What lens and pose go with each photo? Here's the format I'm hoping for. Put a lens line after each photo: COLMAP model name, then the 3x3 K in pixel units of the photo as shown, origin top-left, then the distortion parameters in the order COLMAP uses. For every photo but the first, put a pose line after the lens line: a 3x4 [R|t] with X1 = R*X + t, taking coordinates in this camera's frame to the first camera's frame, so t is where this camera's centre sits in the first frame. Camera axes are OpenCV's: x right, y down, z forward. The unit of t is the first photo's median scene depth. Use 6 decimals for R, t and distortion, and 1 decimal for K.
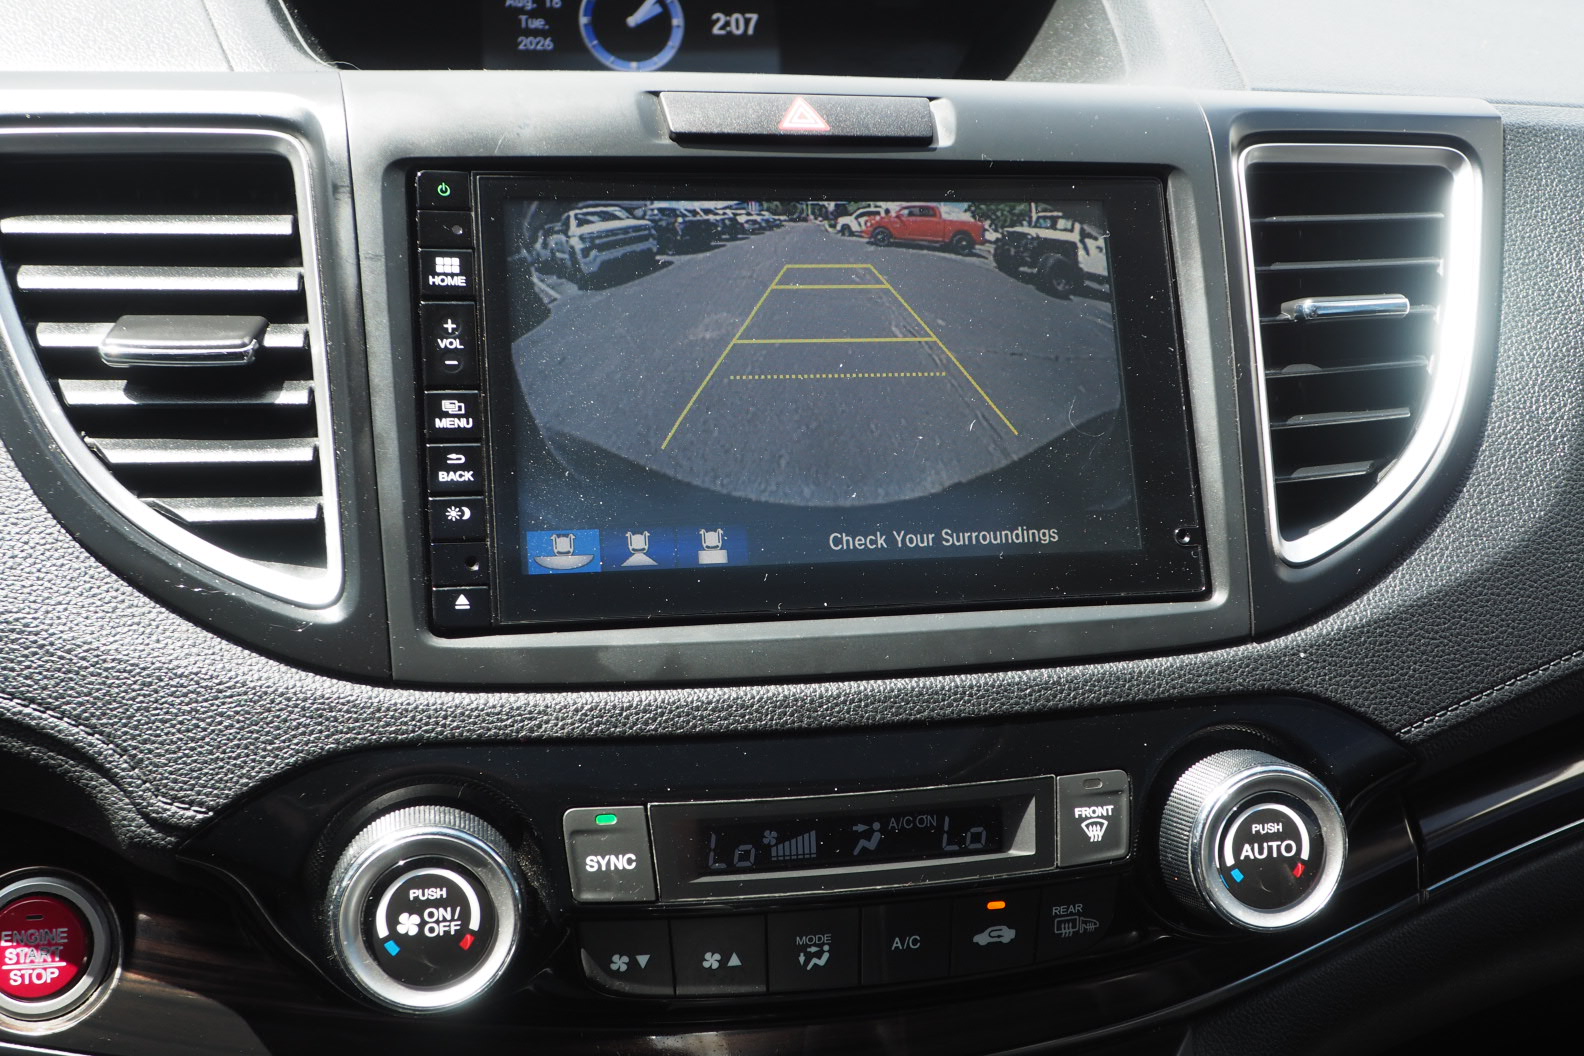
lens RADIAL K [[1706.6, 0, 794.5], [0, 1706.6, 573.1], [0, 0, 1]] dist [-0.020430, 0.025000]
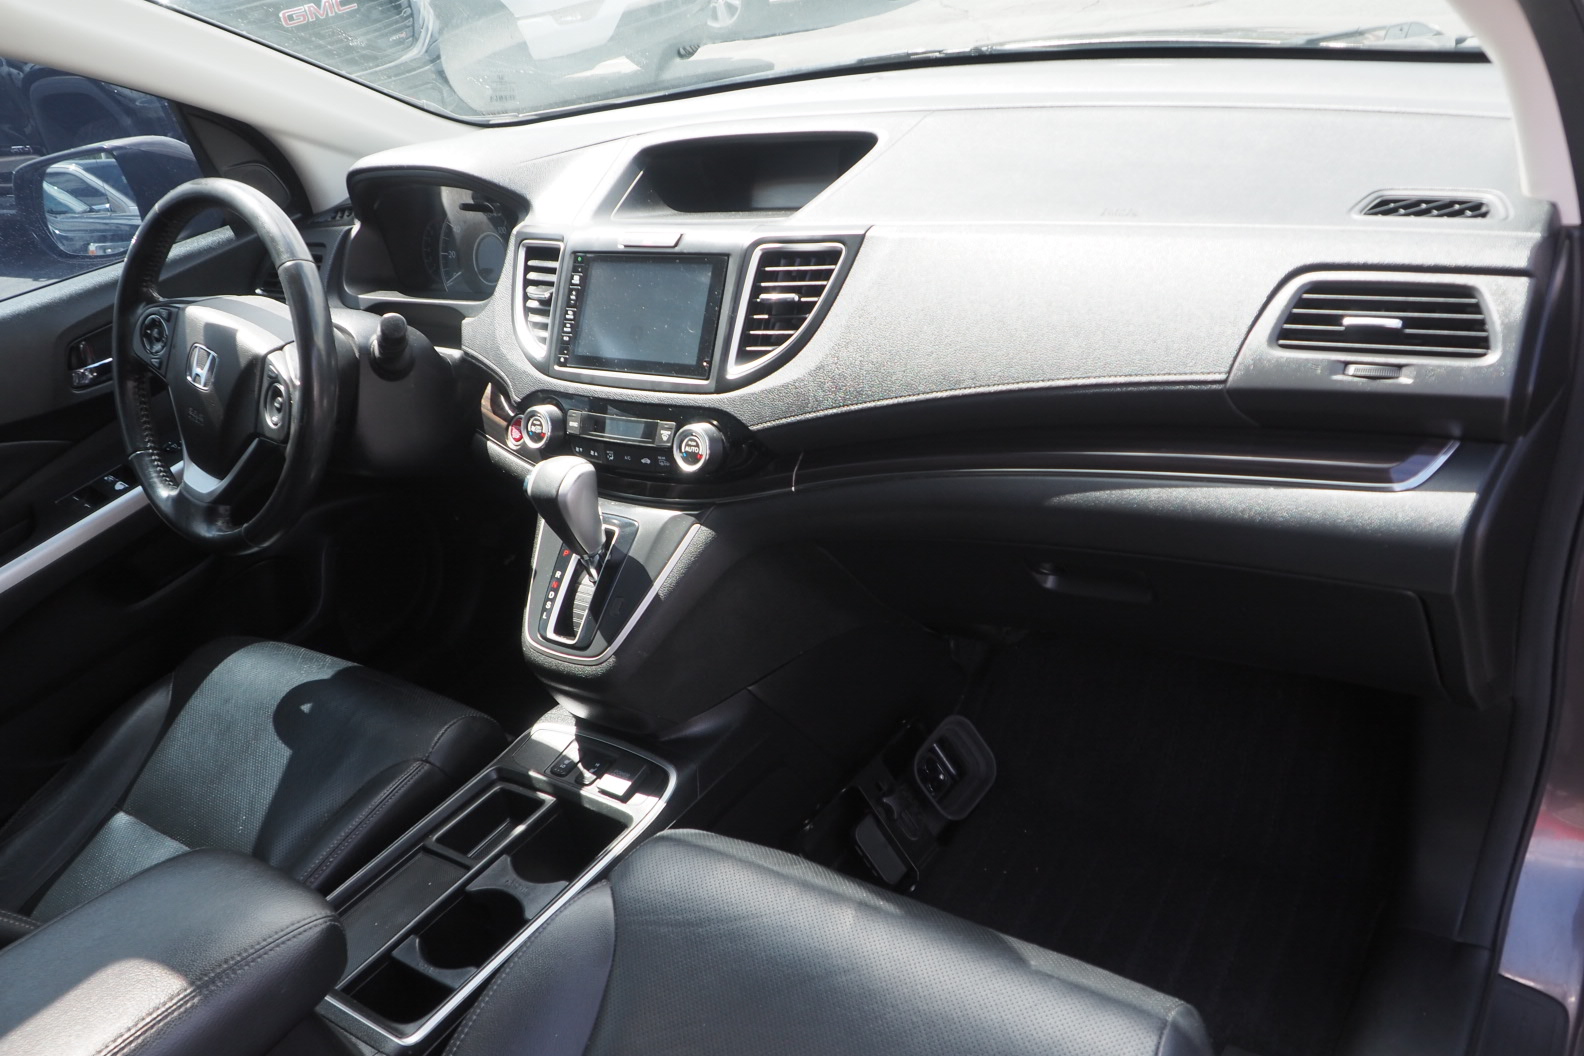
lens RADIAL K [[1230.9, 0, 792.0], [0, 1230.9, 528.0], [0, 0, 1]] dist [-0.015786, 0.001108]
pose [[0.667909, 0.192473, -0.718924, 2.381713], [-0.110081, 0.980904, 0.160342, -0.120166], [0.736057, -0.027954, 0.676342, -0.639275]]
